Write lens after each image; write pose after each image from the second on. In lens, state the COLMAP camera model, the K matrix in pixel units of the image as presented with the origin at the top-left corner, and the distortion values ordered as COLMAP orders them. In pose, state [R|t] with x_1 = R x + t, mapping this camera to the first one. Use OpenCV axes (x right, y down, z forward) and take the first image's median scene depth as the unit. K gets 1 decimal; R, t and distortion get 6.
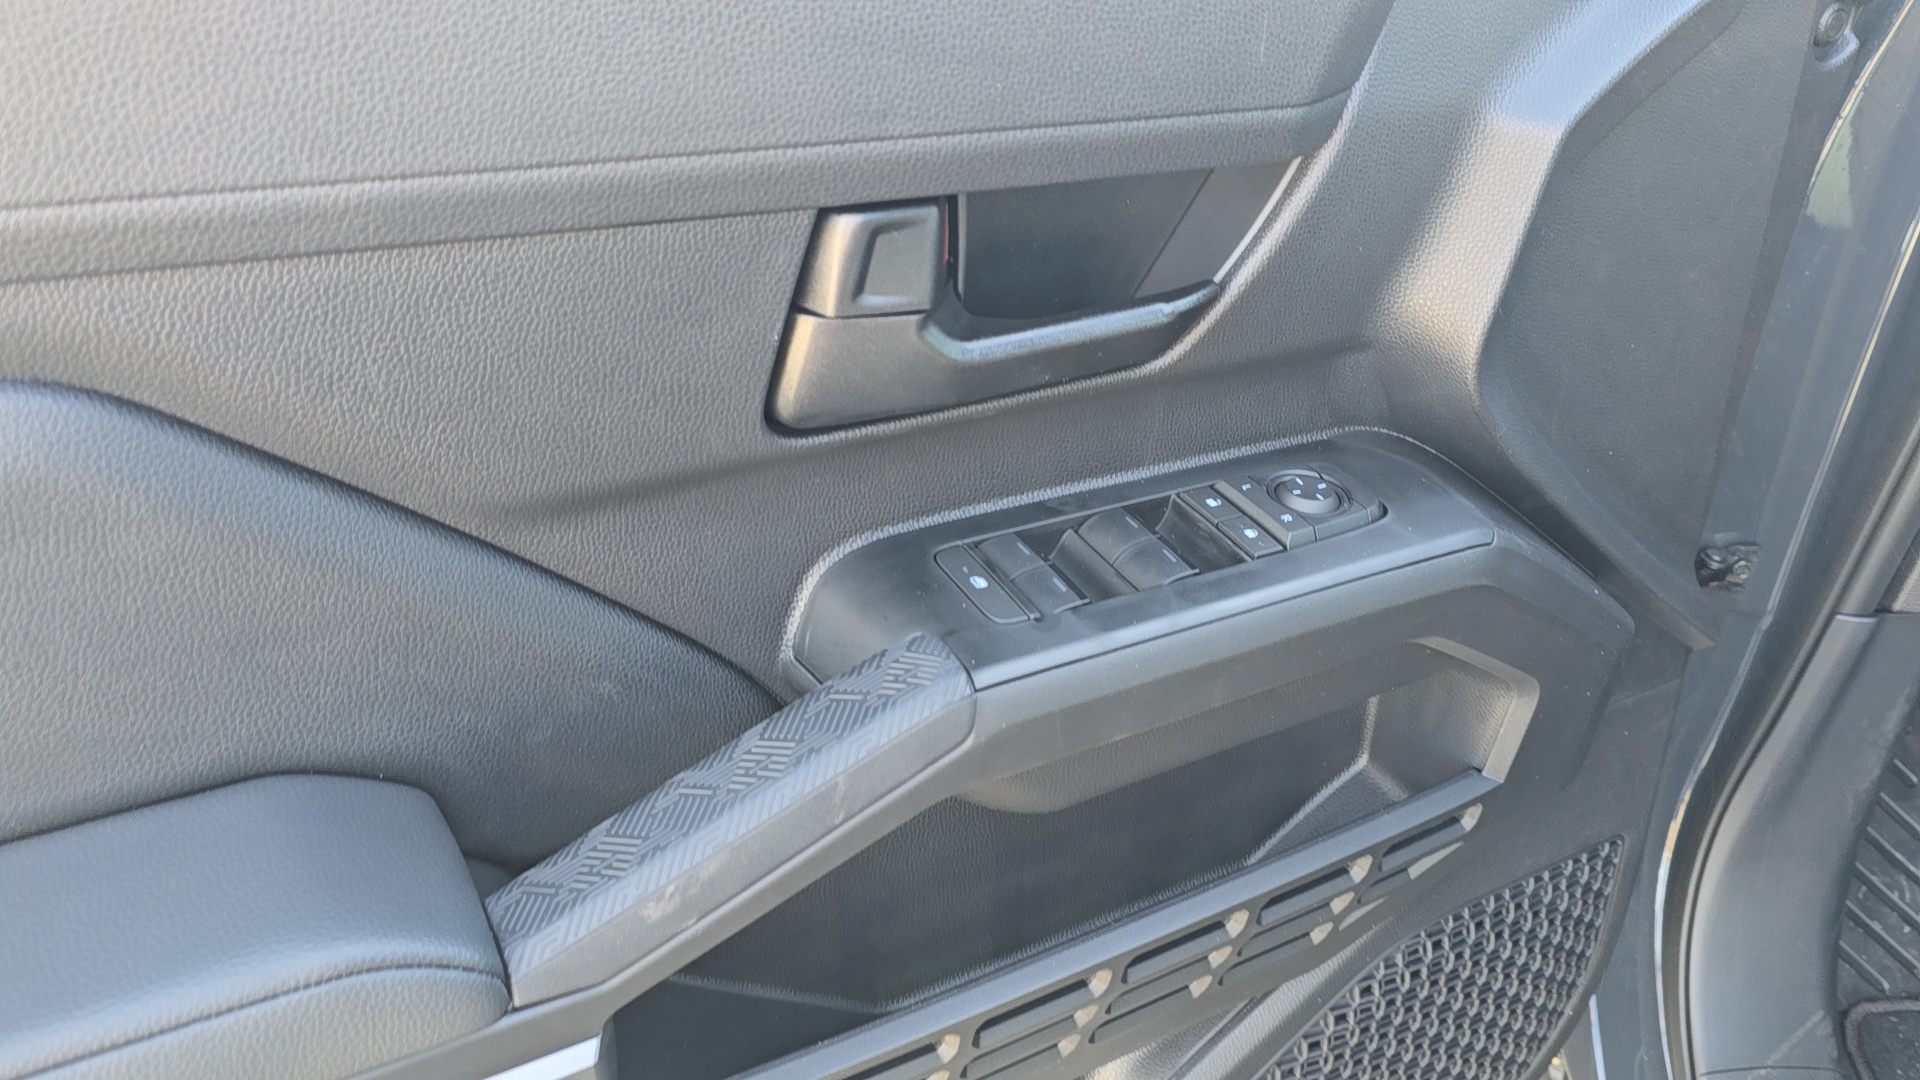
lens RADIAL K [[1579.2, 0, 959.3], [0, 1579.2, 552.8], [0, 0, 1]] dist [-0.006738, 0.004116]
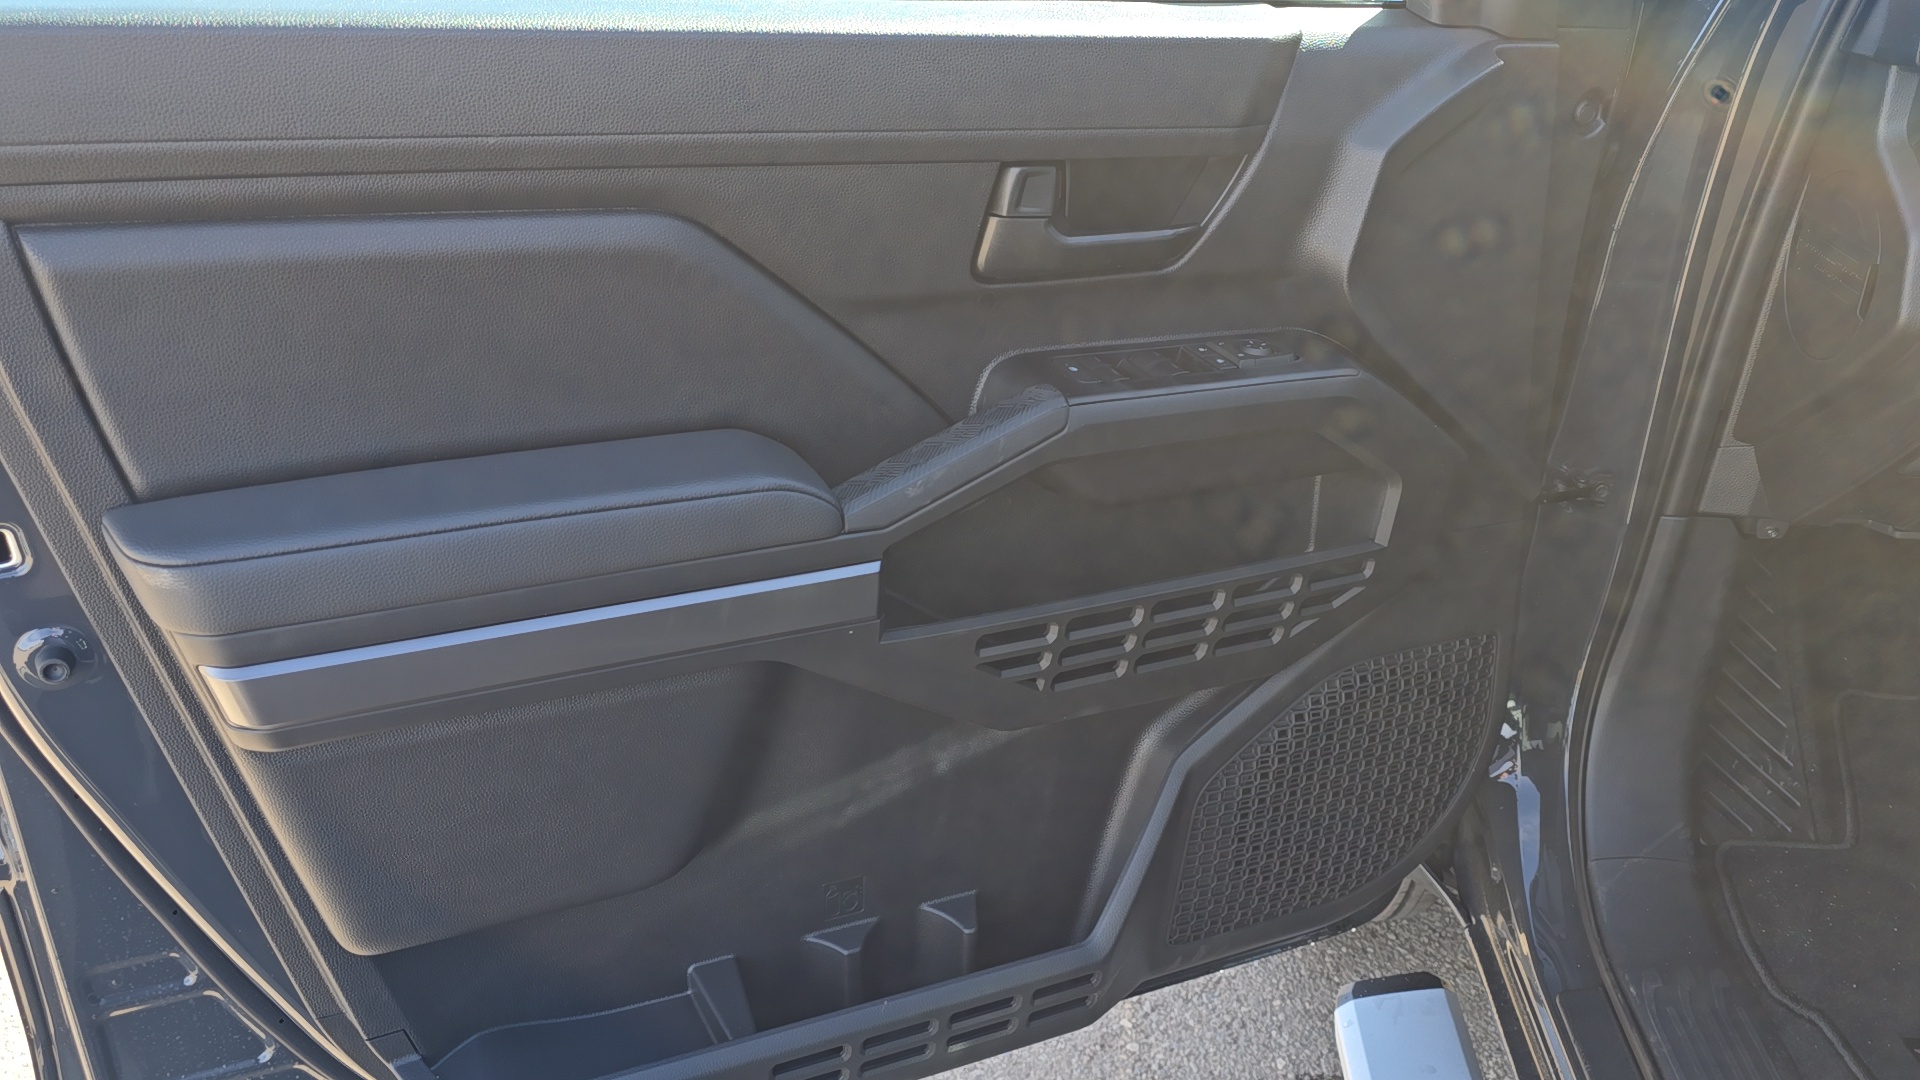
lens RADIAL K [[1579.2, 0, 959.3], [0, 1579.2, 552.8], [0, 0, 1]] dist [-0.006738, 0.004116]
pose [[0.996296, 0.022744, -0.082925, 0.043289], [-0.032614, 0.992277, -0.119678, 0.534251], [0.079563, 0.121940, 0.989343, -1.013865]]
